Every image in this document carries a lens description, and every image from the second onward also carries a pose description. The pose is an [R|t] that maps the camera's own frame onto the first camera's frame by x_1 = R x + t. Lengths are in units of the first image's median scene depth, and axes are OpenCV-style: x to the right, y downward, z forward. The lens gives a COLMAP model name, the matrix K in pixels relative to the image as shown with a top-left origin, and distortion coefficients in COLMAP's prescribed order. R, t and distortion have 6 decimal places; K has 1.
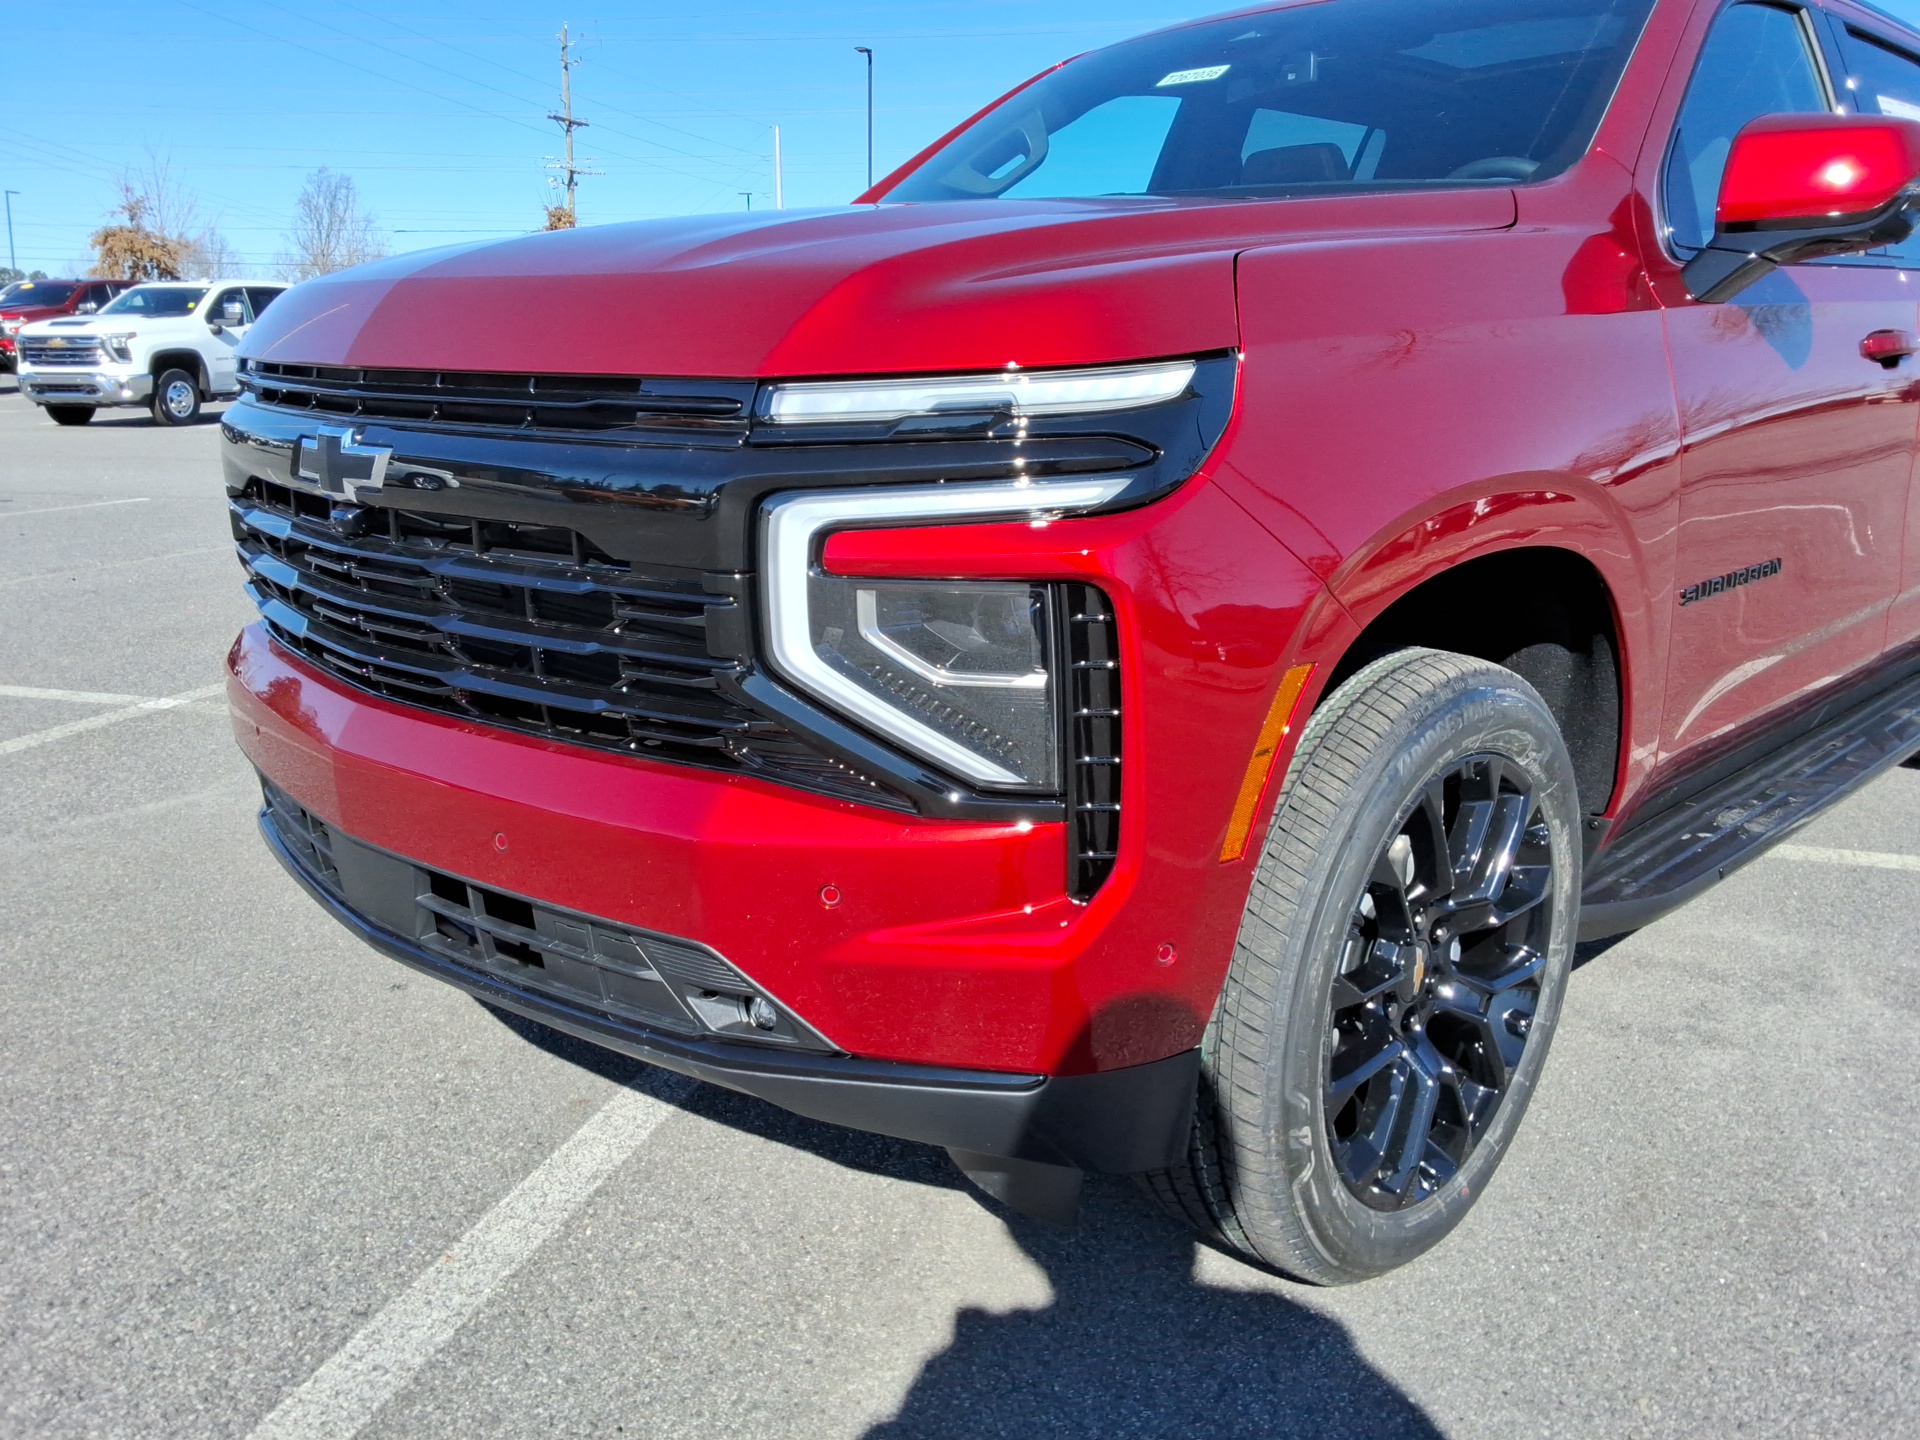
lens RADIAL K [[1526.0, 0, 972.0], [0, 1526.0, 714.5], [0, 0, 1]] dist [0.092417, -0.142767]
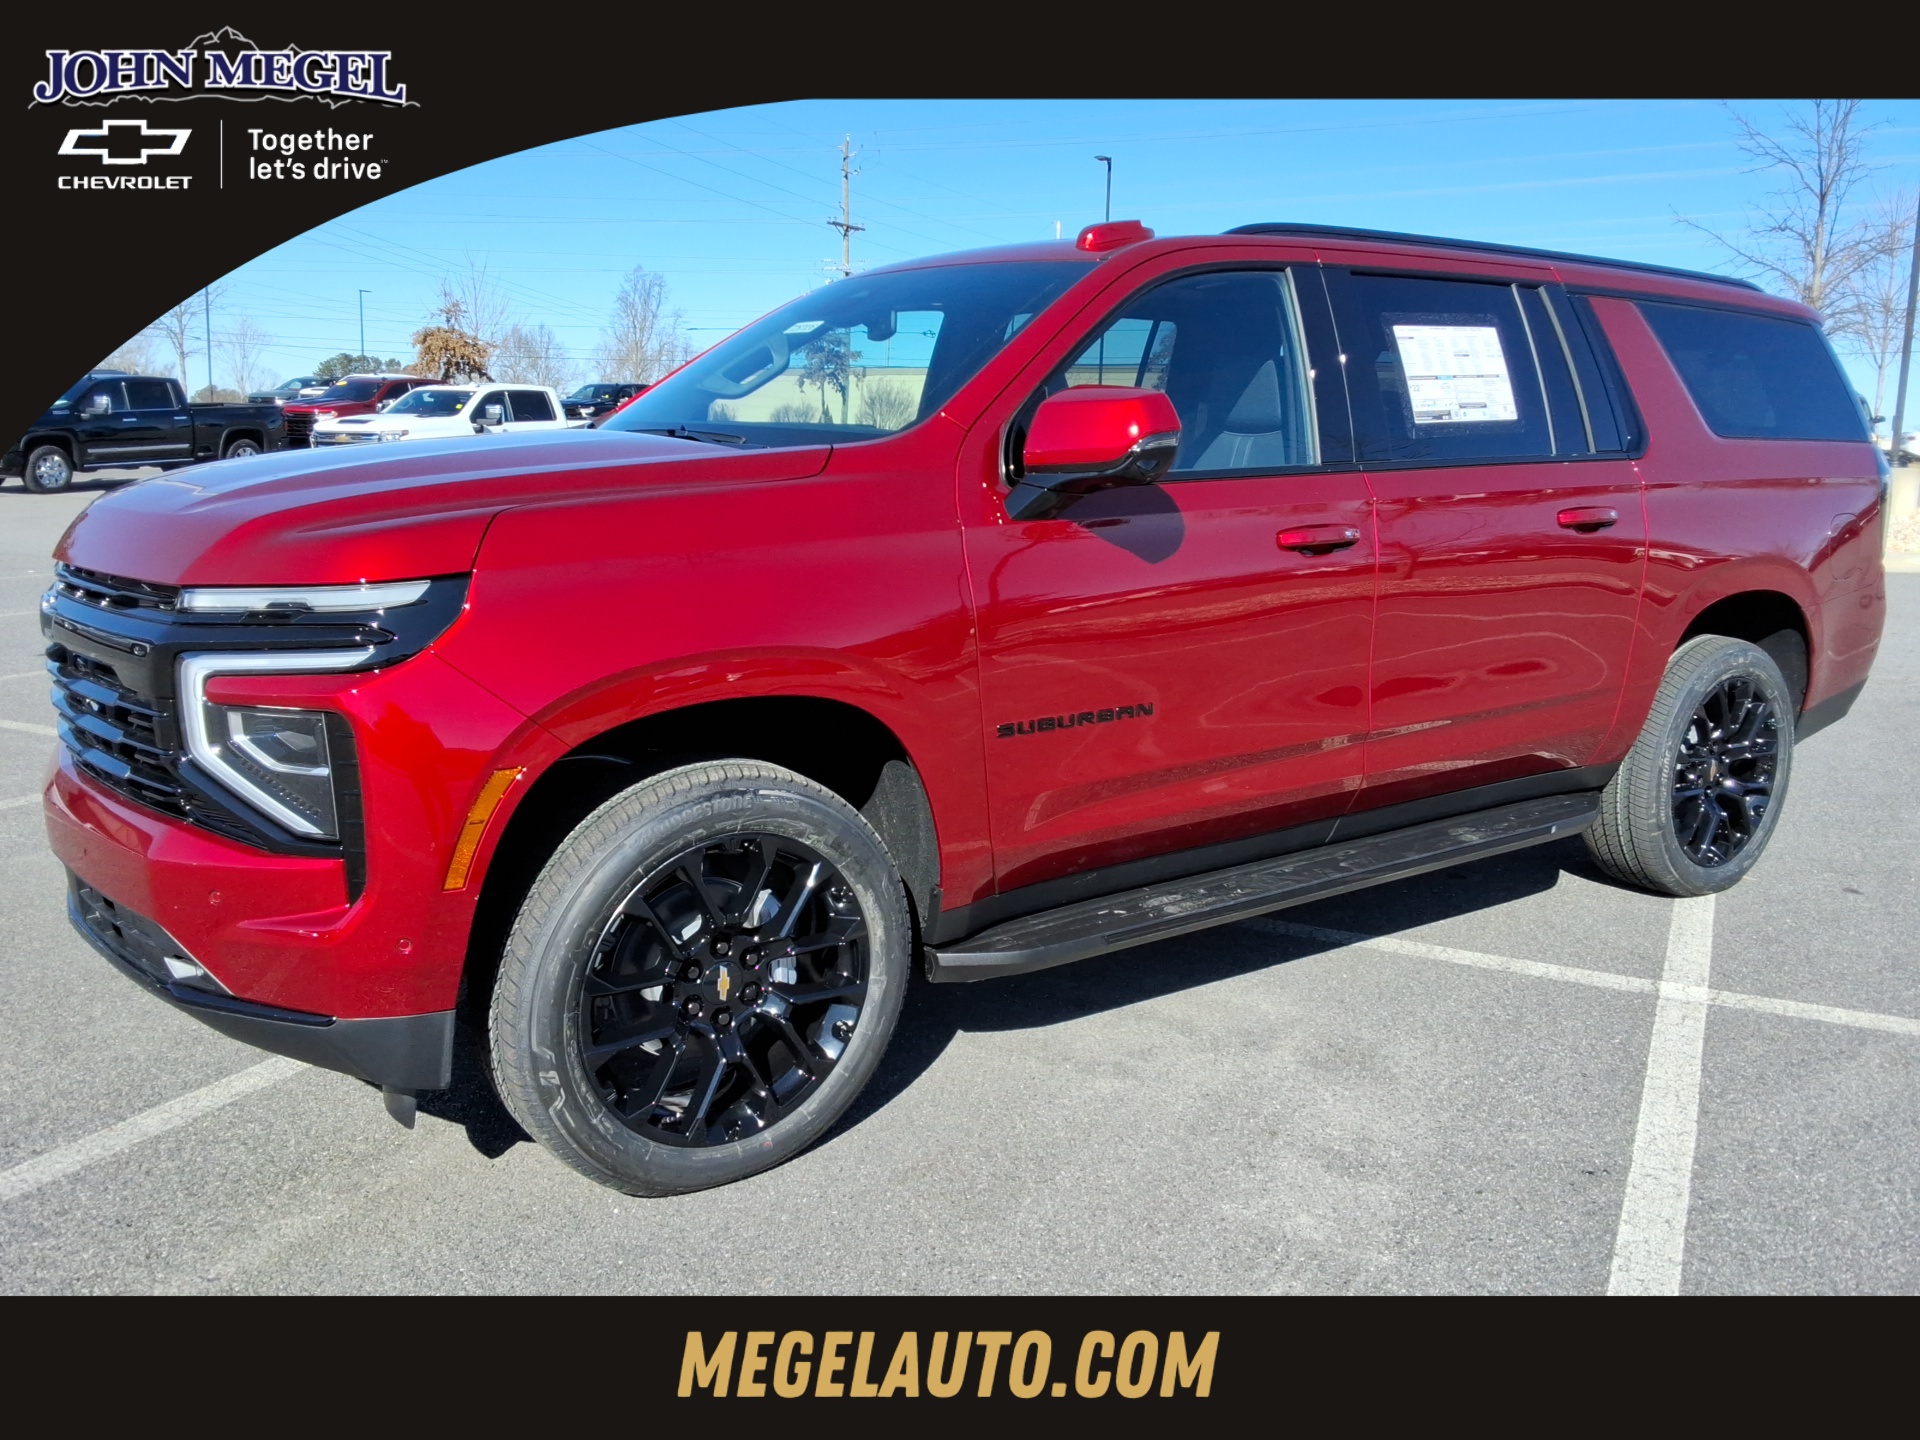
lens RADIAL K [[1526.0, 0, 972.0], [0, 1526.0, 714.5], [0, 0, 1]] dist [0.092417, -0.142767]
pose [[0.984774, 0.039193, -0.169363, 0.760981], [-0.048195, 0.997617, -0.049373, -0.025907], [0.167025, 0.056783, 0.984316, -0.396537]]
